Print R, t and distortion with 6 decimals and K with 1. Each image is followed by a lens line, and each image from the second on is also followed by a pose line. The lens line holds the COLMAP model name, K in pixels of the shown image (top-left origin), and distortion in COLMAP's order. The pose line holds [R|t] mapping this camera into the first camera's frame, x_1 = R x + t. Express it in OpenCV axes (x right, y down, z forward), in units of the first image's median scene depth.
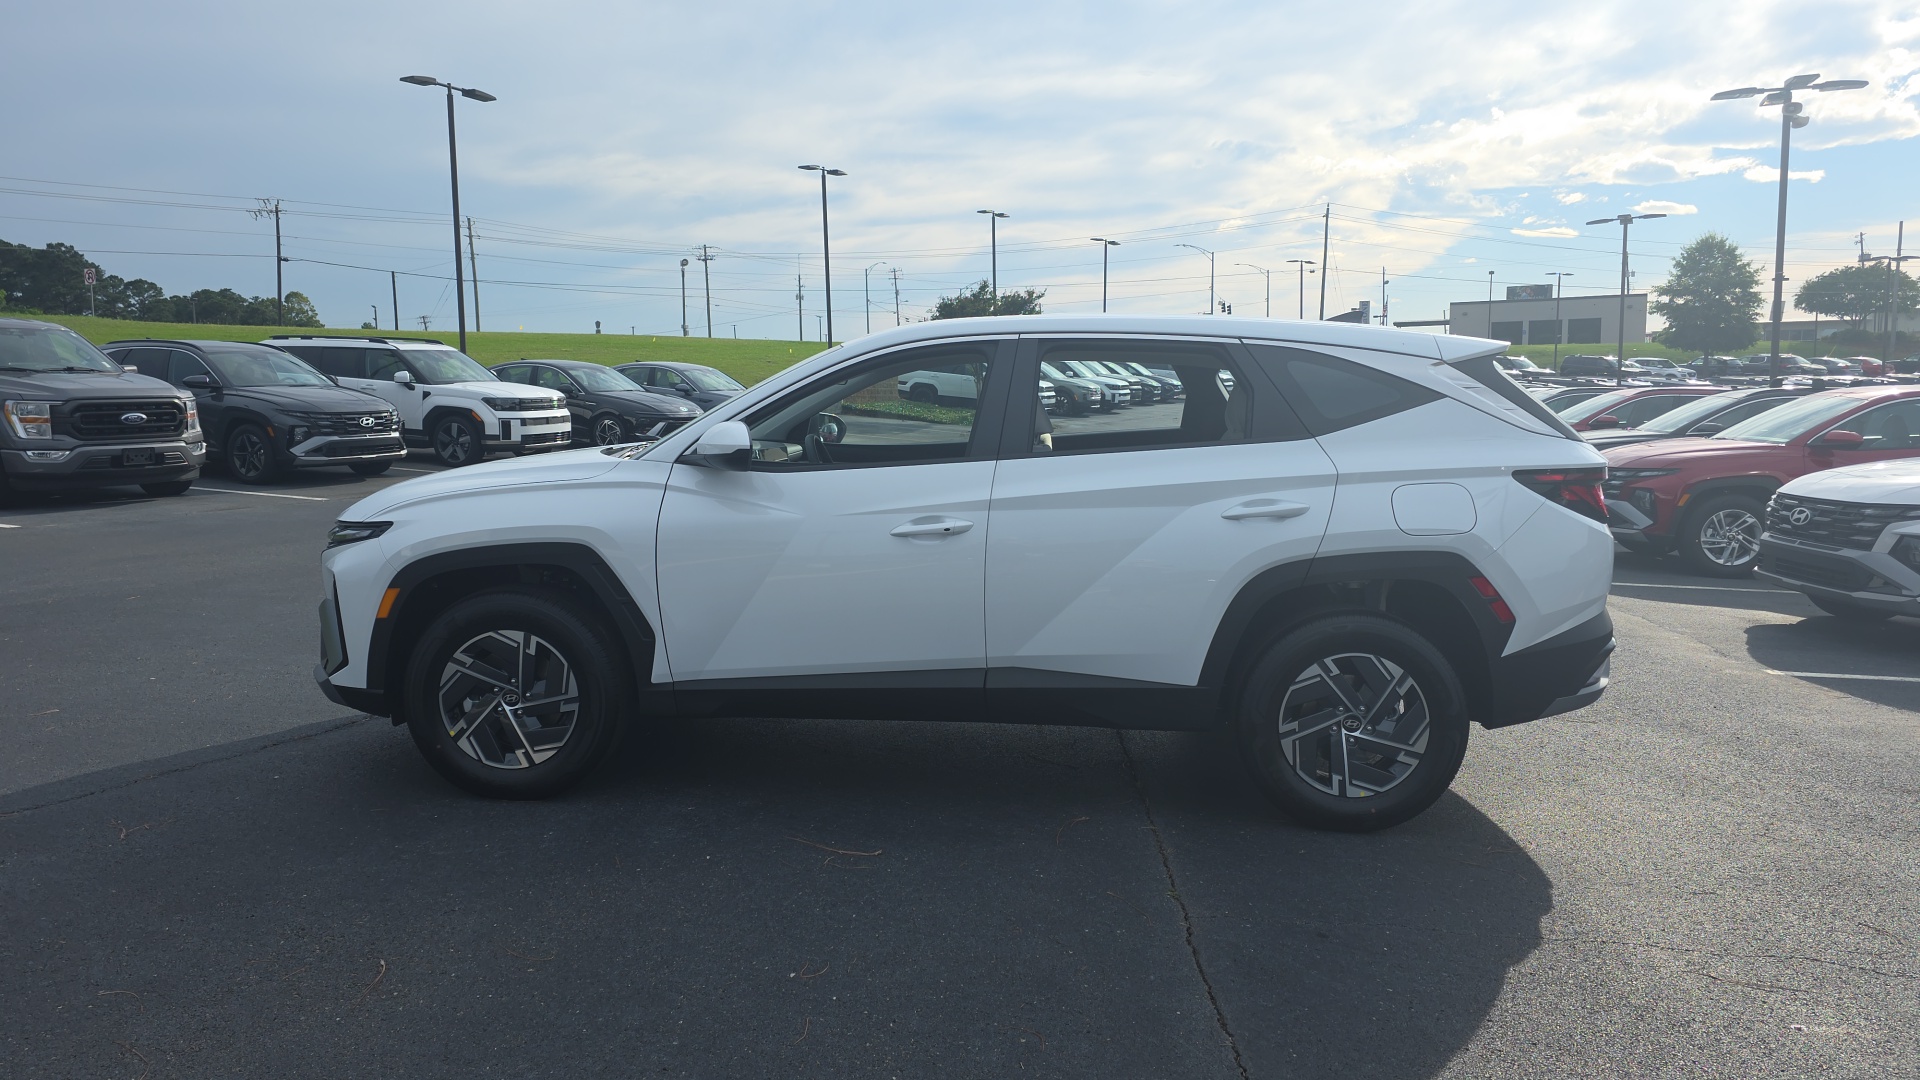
lens RADIAL K [[1256.7, 0, 866.5], [0, 1256.7, 577.3], [0, 0, 1]] dist [0.039922, -0.000893]
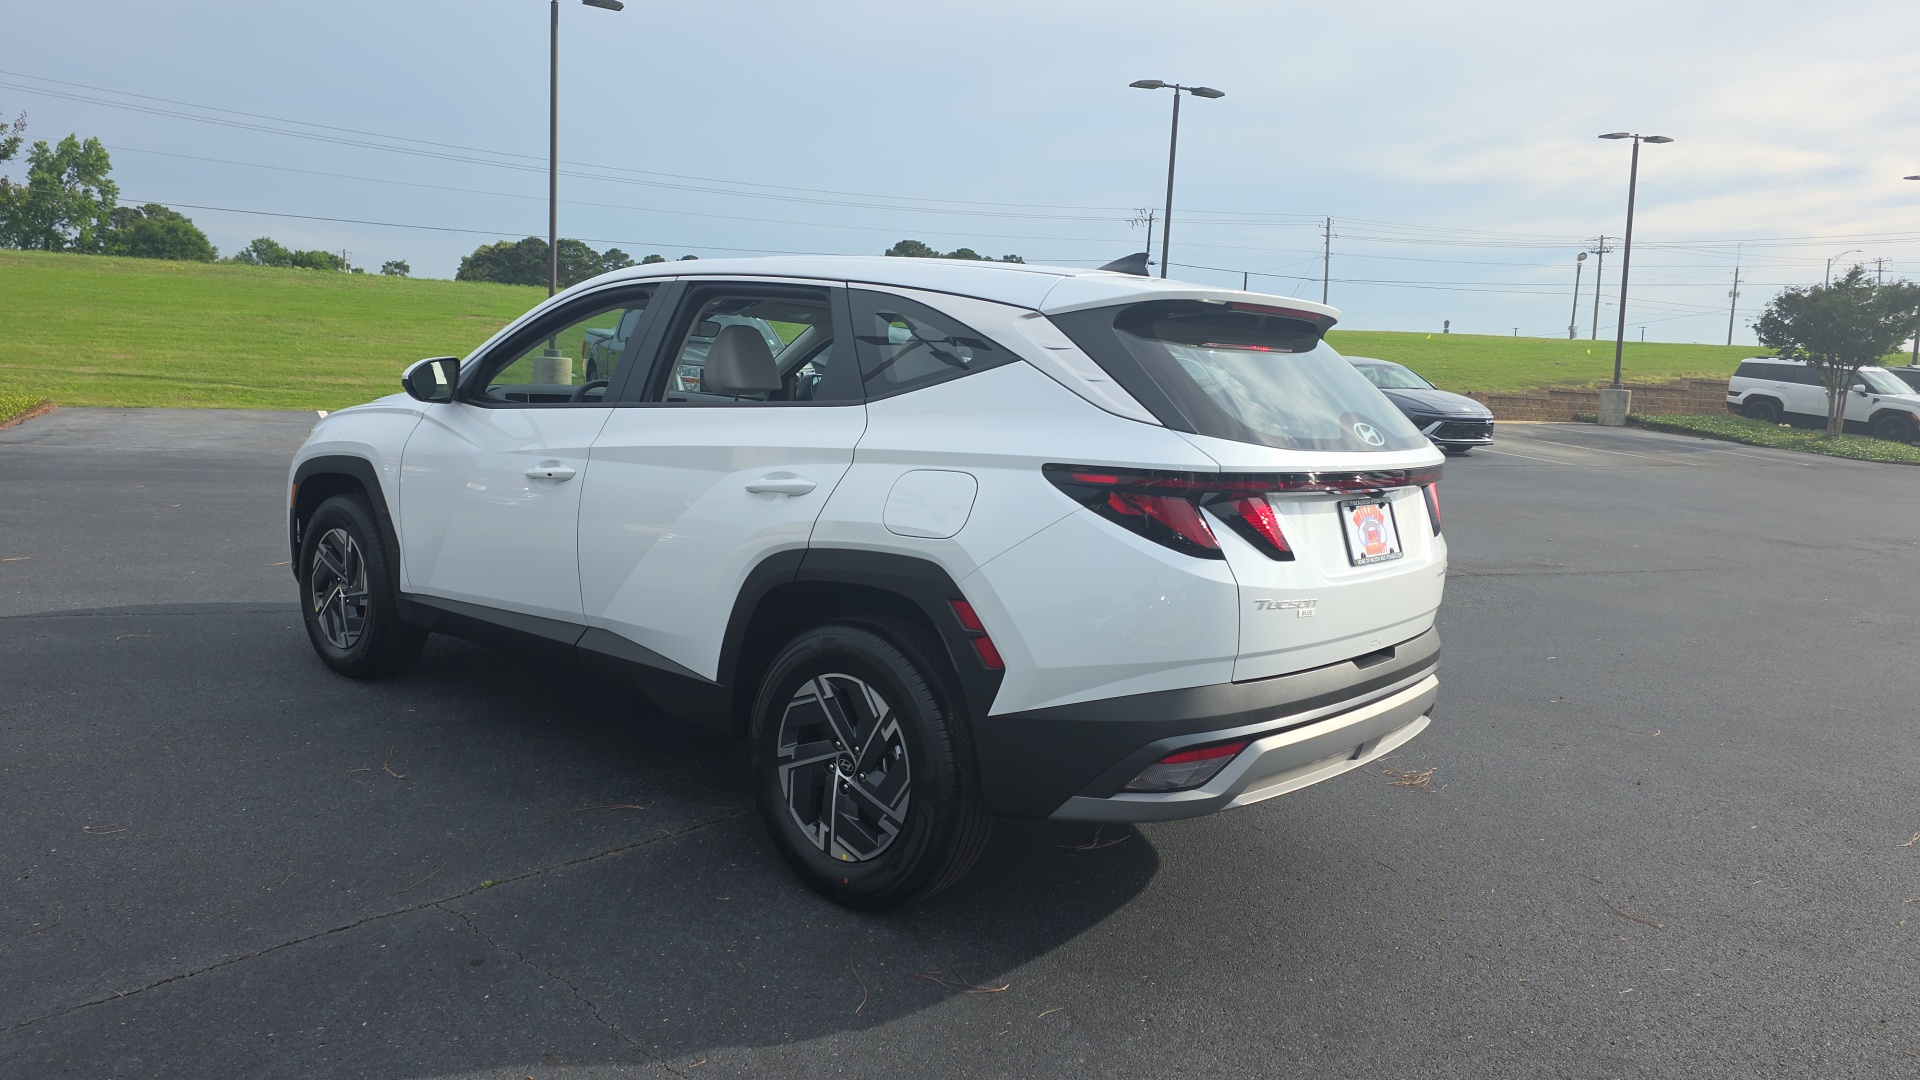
lens RADIAL K [[1246.3, 0, 903.0], [0, 1246.3, 539.2], [0, 0, 1]] dist [0.059384, -0.039965]
pose [[0.791189, 0.120417, -0.599599, 0.862289], [-0.137787, 0.990315, 0.017070, -0.041958], [0.595848, 0.069111, 0.800118, 0.388011]]
